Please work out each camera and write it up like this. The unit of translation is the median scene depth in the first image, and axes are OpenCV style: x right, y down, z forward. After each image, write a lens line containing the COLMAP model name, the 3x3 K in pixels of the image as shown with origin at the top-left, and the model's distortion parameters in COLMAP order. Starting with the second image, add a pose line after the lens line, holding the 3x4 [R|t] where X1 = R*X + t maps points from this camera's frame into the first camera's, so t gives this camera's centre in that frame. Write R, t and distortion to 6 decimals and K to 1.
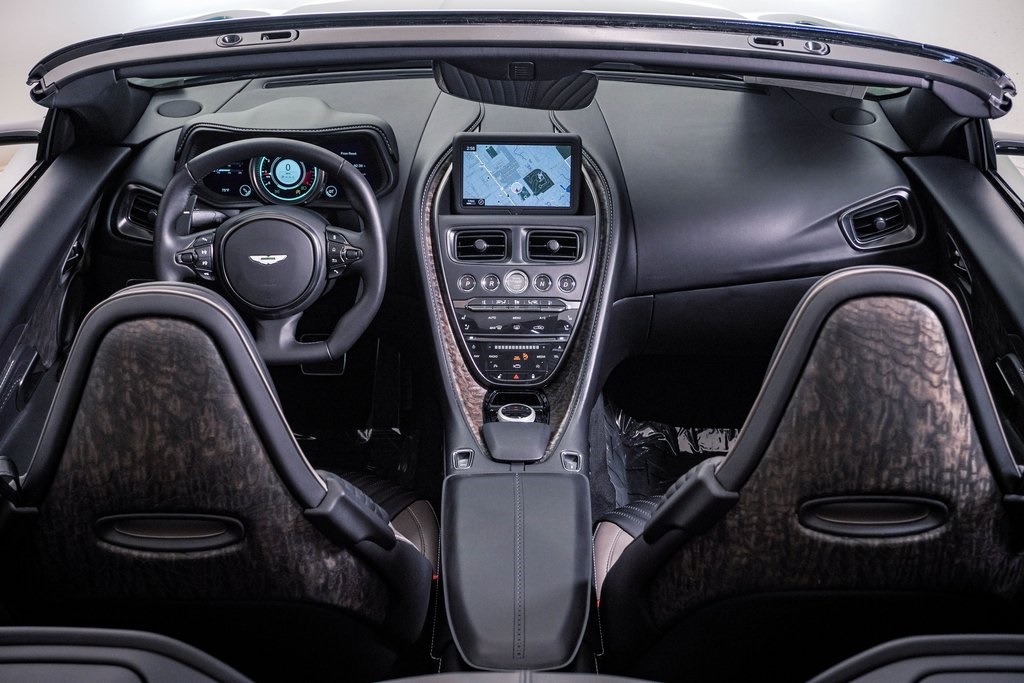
lens RADIAL K [[1597.0, 0, 511.9], [0, 1597.0, 343.9], [0, 0, 1]] dist [-0.123204, 0.000000]
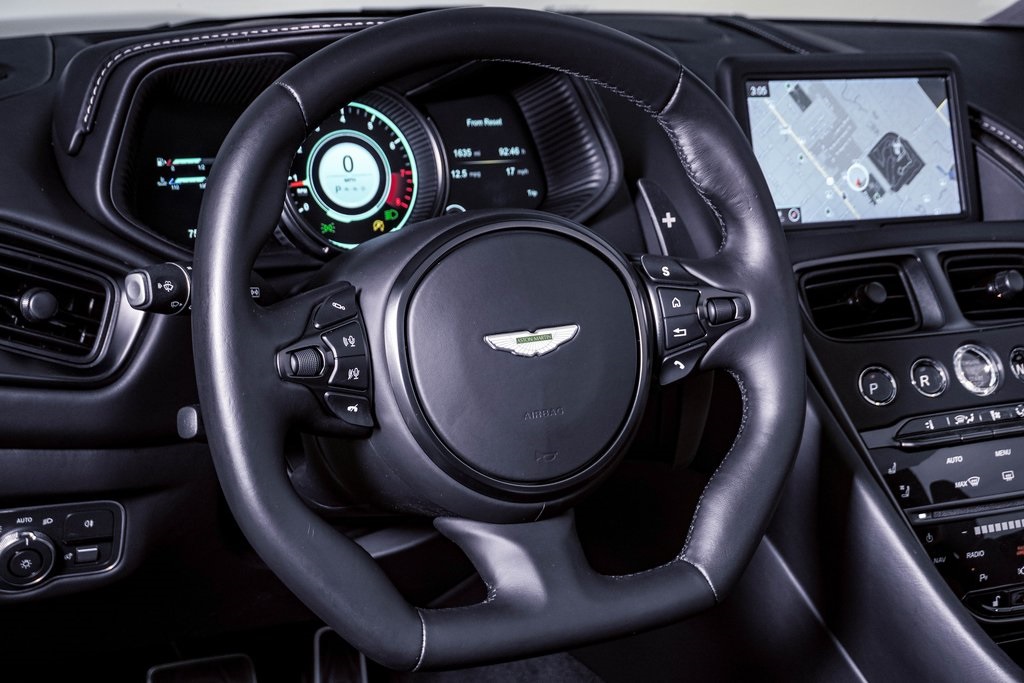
lens RADIAL K [[1951.0, 0, 516.6], [0, 1951.0, 347.7], [0, 0, 1]] dist [0.058826, 0.000000]
pose [[0.884976, -0.095236, 0.455794, -0.325128], [0.185260, 0.970065, -0.157012, 0.013106], [-0.427196, 0.223392, 0.876127, 0.586176]]
